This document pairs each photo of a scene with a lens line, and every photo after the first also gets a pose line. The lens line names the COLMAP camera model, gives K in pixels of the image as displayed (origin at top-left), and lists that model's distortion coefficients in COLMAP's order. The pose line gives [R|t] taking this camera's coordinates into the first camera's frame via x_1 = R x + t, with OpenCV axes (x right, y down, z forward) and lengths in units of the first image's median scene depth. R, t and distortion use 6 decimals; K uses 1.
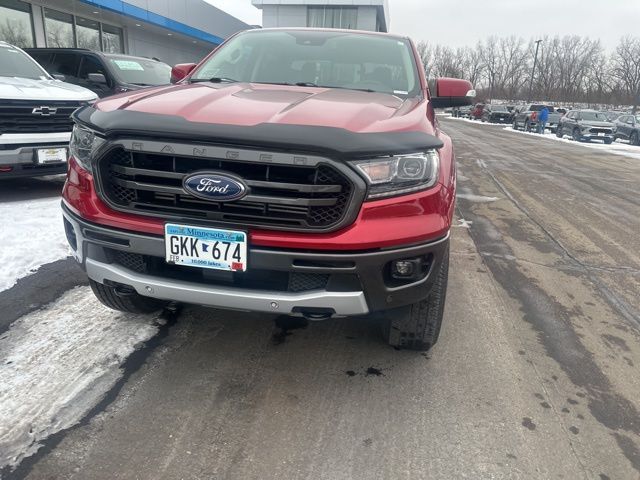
lens RADIAL K [[452.5, 0, 323.3], [0, 452.5, 238.8], [0, 0, 1]] dist [0.034572, -0.042182]
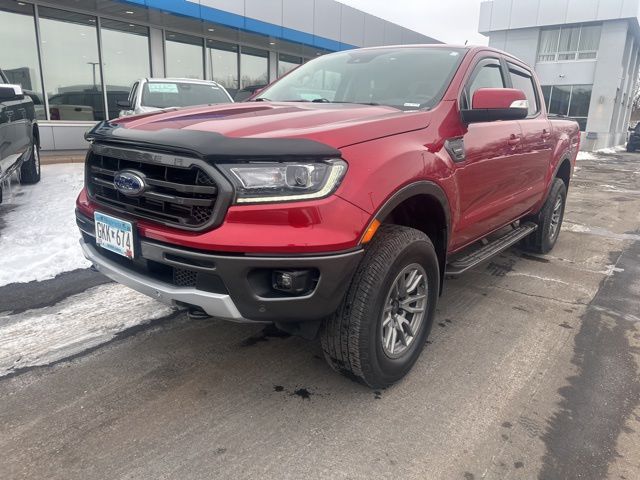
lens RADIAL K [[453.3, 0, 322.9], [0, 453.3, 233.7], [0, 0, 1]] dist [0.028481, -0.035900]
pose [[0.882544, 0.097355, -0.460042, 0.619191], [-0.129391, 0.990844, -0.038541, -0.005388], [0.452078, 0.093539, 0.887060, 0.168083]]
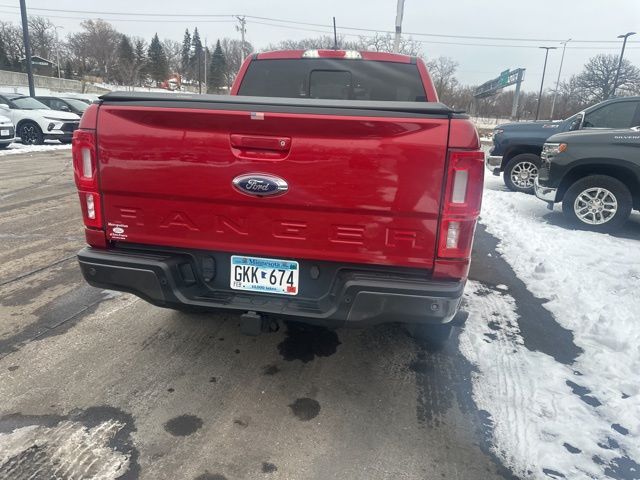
lens RADIAL K [[452.5, 0, 323.3], [0, 452.5, 238.8], [0, 0, 1]] dist [0.034572, -0.042182]
pose [[-0.994598, -0.099099, -0.030898, 0.143392], [-0.100597, 0.846744, 0.522403, -1.260187], [-0.025607, 0.522689, -0.852139, 4.089080]]
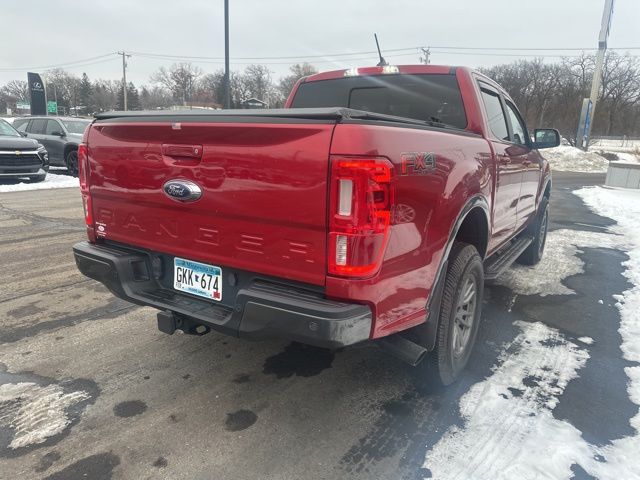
lens RADIAL K [[455.3, 0, 318.2], [0, 455.3, 238.1], [0, 0, 1]] dist [0.004191, -0.006526]
pose [[-0.917816, -0.163896, 0.361597, -0.373433], [0.033142, 0.875999, 0.481173, -1.233281], [-0.395621, 0.453613, -0.798574, 3.968917]]
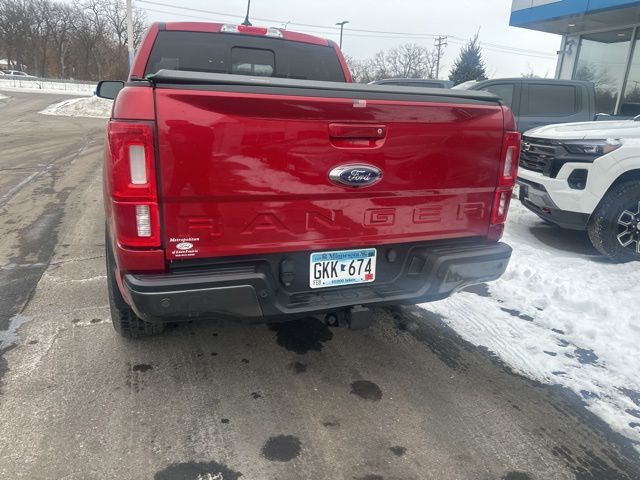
lens RADIAL K [[453.3, 0, 322.9], [0, 453.3, 233.7], [0, 0, 1]] dist [0.028481, -0.035900]
pose [[-0.846810, 0.047115, -0.529805, 0.769347], [-0.242994, 0.851781, 0.464136, -1.160626], [0.473146, 0.521775, -0.709848, 3.915580]]
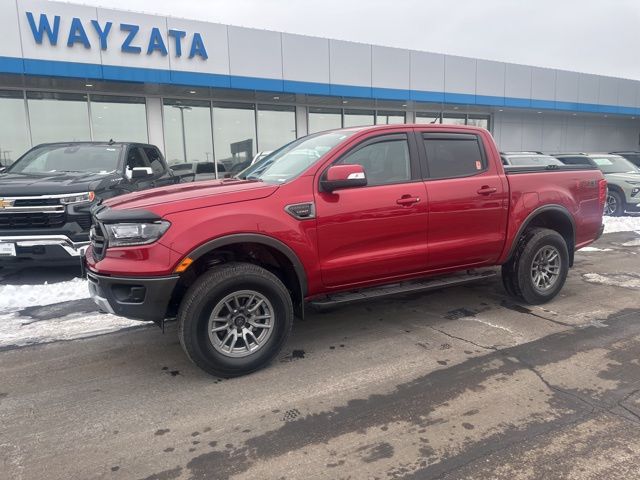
lens RADIAL K [[448.2, 0, 323.6], [0, 448.2, 236.1], [0, 0, 1]] dist [0.033881, -0.041753]
pose [[0.618146, 0.055504, -0.784101, 1.677549], [-0.179038, 0.981227, -0.071686, -0.125353], [0.765402, 0.184697, 0.616479, 0.454204]]
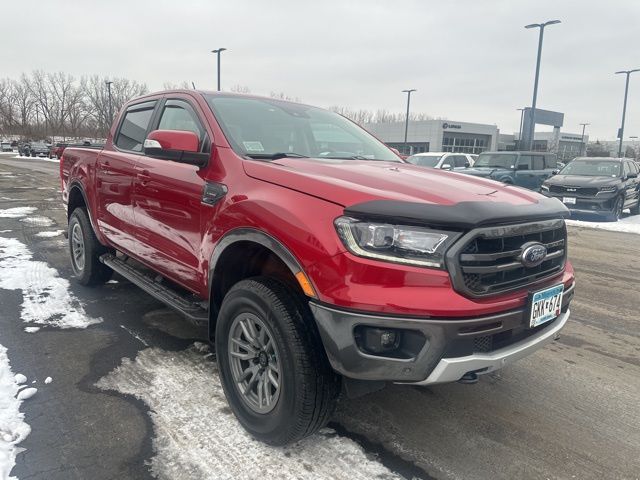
lens RADIAL K [[453.3, 0, 322.9], [0, 453.3, 233.7], [0, 0, 1]] dist [0.028481, -0.035900]
pose [[0.635599, -0.158133, 0.755651, -1.257606], [0.222193, 0.974852, 0.017113, -0.262861], [-0.739354, 0.157024, 0.654751, 0.504714]]
